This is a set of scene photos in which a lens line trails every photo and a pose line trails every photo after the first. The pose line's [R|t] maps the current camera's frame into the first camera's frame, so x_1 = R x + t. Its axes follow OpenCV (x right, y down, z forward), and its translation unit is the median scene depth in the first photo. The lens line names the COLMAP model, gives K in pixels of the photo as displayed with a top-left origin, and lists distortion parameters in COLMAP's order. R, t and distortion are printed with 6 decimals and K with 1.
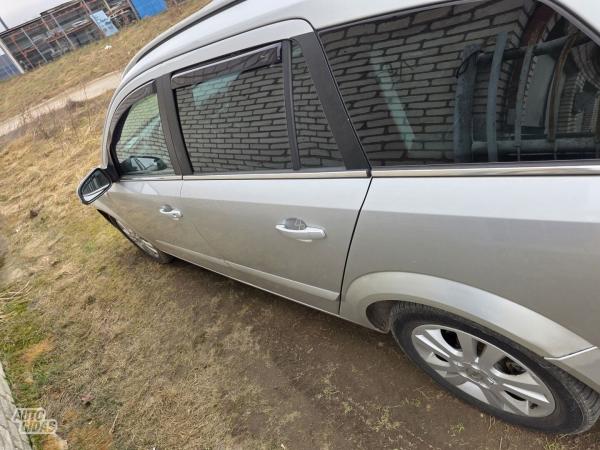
lens RADIAL K [[442.6, 0, 320.6], [0, 442.6, 225.2], [0, 0, 1]] dist [0.016882, 0.000463]
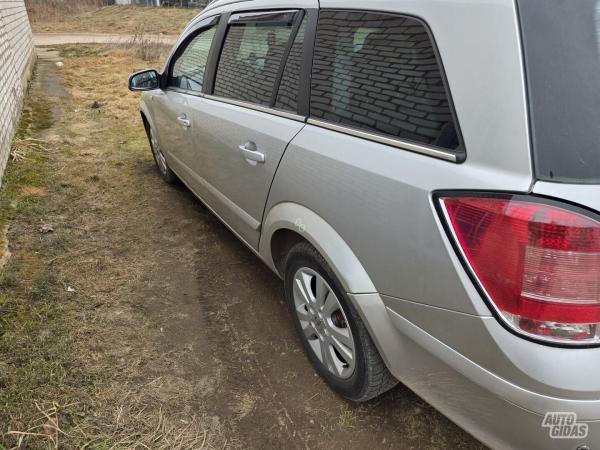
lens RADIAL K [[442.6, 0, 320.6], [0, 442.6, 225.2], [0, 0, 1]] dist [0.016882, 0.000463]
pose [[0.875871, 0.476001, -0.079205, 0.179421], [-0.481216, 0.873788, -0.070186, 0.103001], [0.035800, 0.099588, 0.994384, -0.126372]]
